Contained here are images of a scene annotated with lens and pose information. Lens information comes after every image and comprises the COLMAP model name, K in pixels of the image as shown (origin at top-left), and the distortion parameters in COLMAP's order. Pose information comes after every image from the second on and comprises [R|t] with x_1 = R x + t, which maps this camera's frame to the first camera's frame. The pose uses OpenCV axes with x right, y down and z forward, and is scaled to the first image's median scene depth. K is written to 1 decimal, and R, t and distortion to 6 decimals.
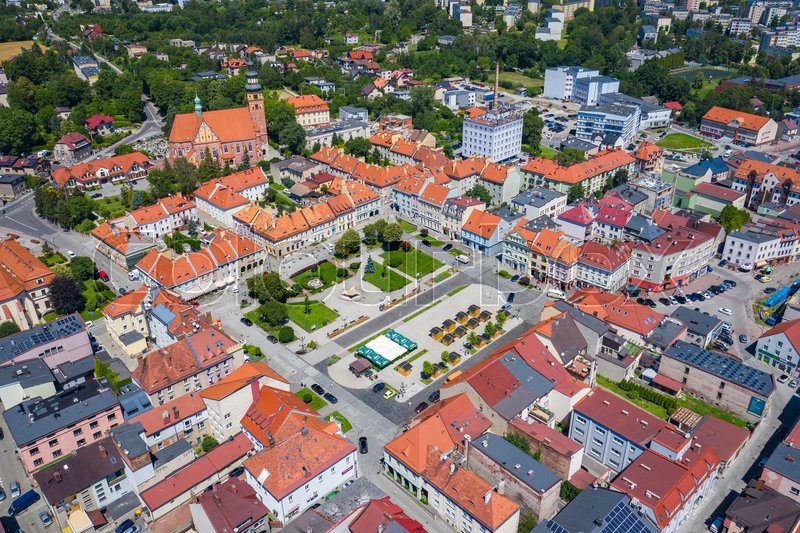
lens RADIAL K [[627.9, 0, 396.9], [0, 627.9, 263.7], [0, 0, 1]] dist [-0.008314, 0.005298]
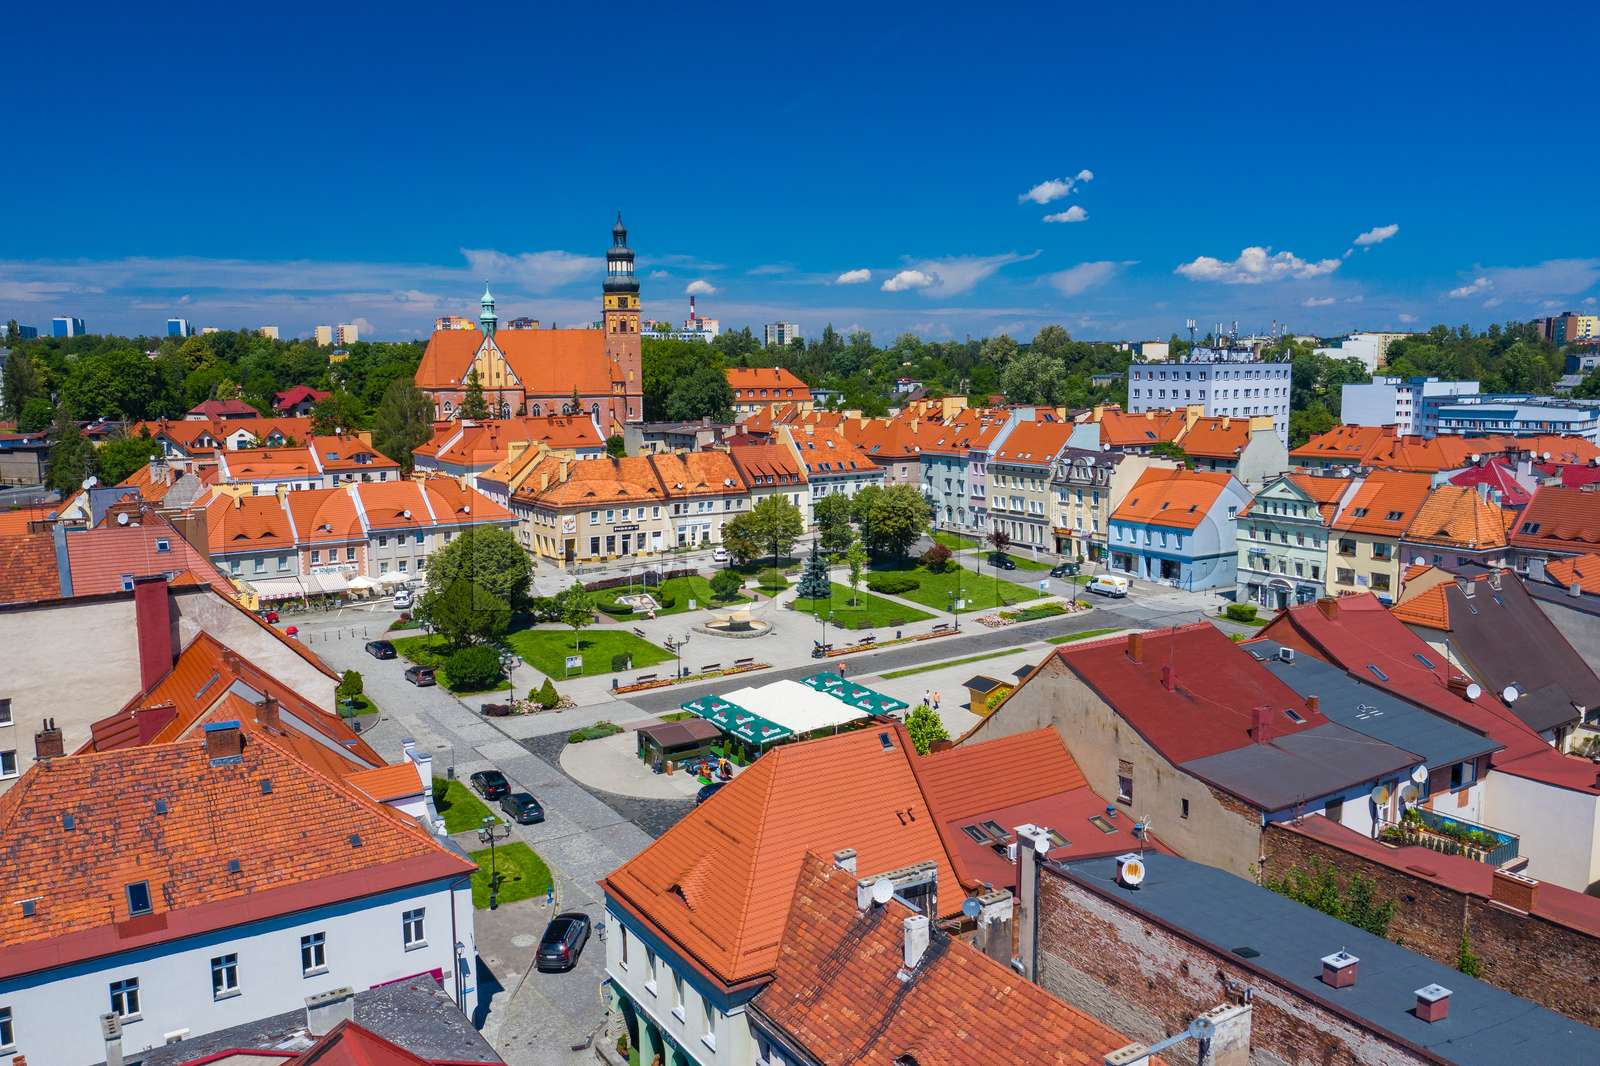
lens RADIAL K [[1255.9, 0, 796.4], [0, 1255.9, 533.9], [0, 0, 1]] dist [-0.008314, 0.005298]
pose [[0.982603, 0.030594, -0.183181, 0.064436], [-0.089844, 0.941546, -0.324683, 0.188200], [0.162540, 0.335492, 0.927915, 0.368444]]
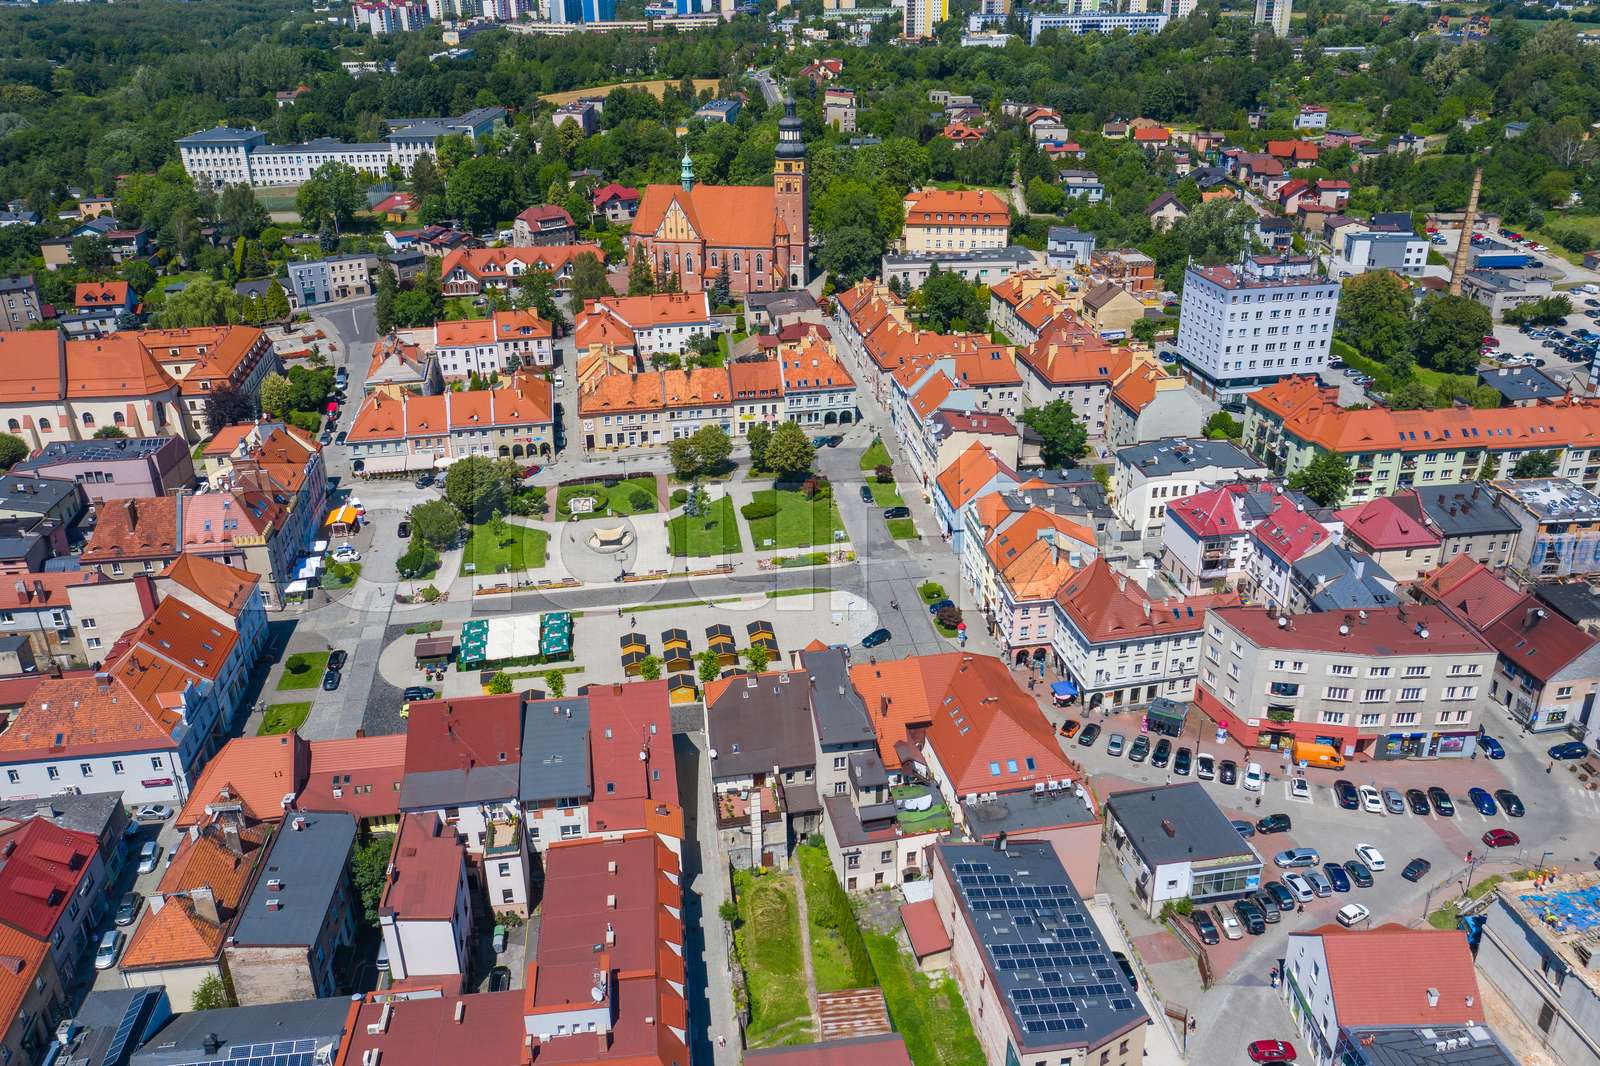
lens RADIAL K [[1255.9, 0, 803.1], [0, 1255.9, 540.4], [0, 0, 1]] dist [-0.008314, 0.005298]
pose [[0.810882, 0.246406, -0.530806, 0.514905], [-0.263808, 0.963558, 0.044291, -0.030201], [0.522376, 0.104116, 0.846335, 0.229956]]
